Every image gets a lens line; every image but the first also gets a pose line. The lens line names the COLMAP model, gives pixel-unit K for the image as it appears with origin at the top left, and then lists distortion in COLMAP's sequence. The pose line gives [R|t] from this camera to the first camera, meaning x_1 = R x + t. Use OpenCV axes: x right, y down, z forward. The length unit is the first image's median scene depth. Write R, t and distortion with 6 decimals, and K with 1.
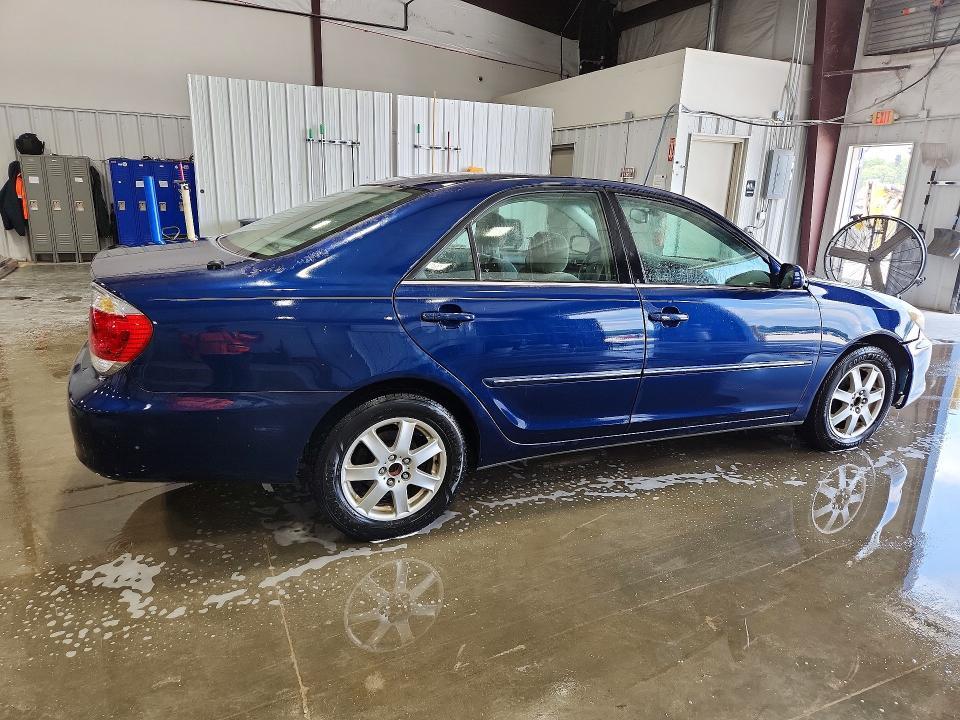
lens RADIAL K [[669.7, 0, 470.0], [0, 669.7, 360.6], [0, 0, 1]] dist [0.058909, -0.001895]
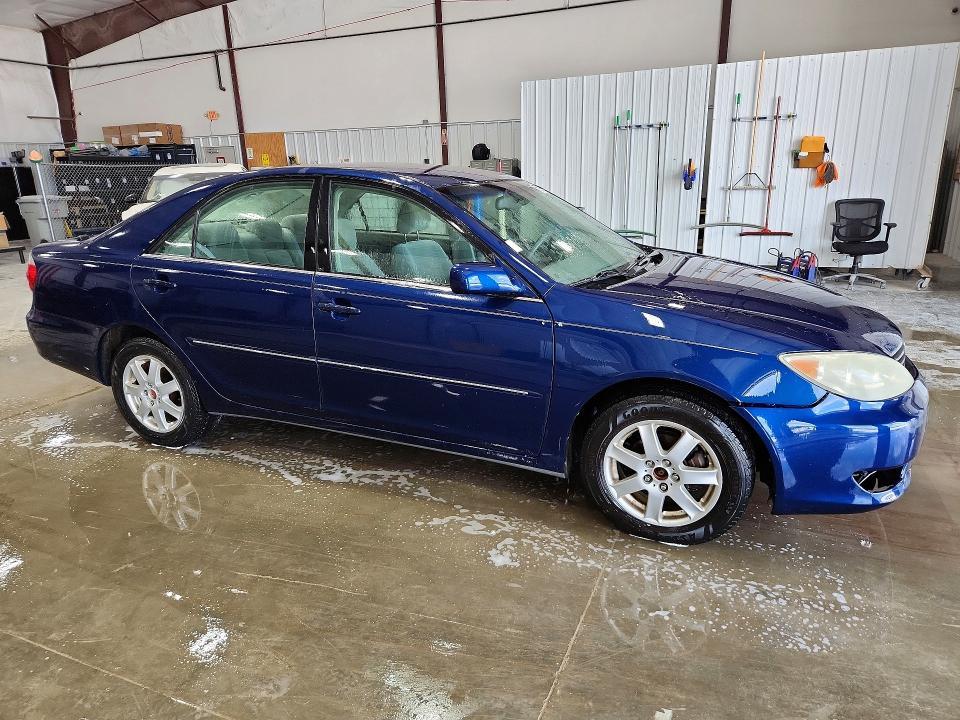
lens RADIAL K [[669.7, 0, 470.0], [0, 669.7, 360.6], [0, 0, 1]] dist [0.058909, -0.001895]
pose [[0.653835, 0.161377, -0.739227, 0.417817], [-0.147771, 0.985412, 0.084419, -0.036295], [0.742067, 0.054040, 0.668144, 0.183140]]
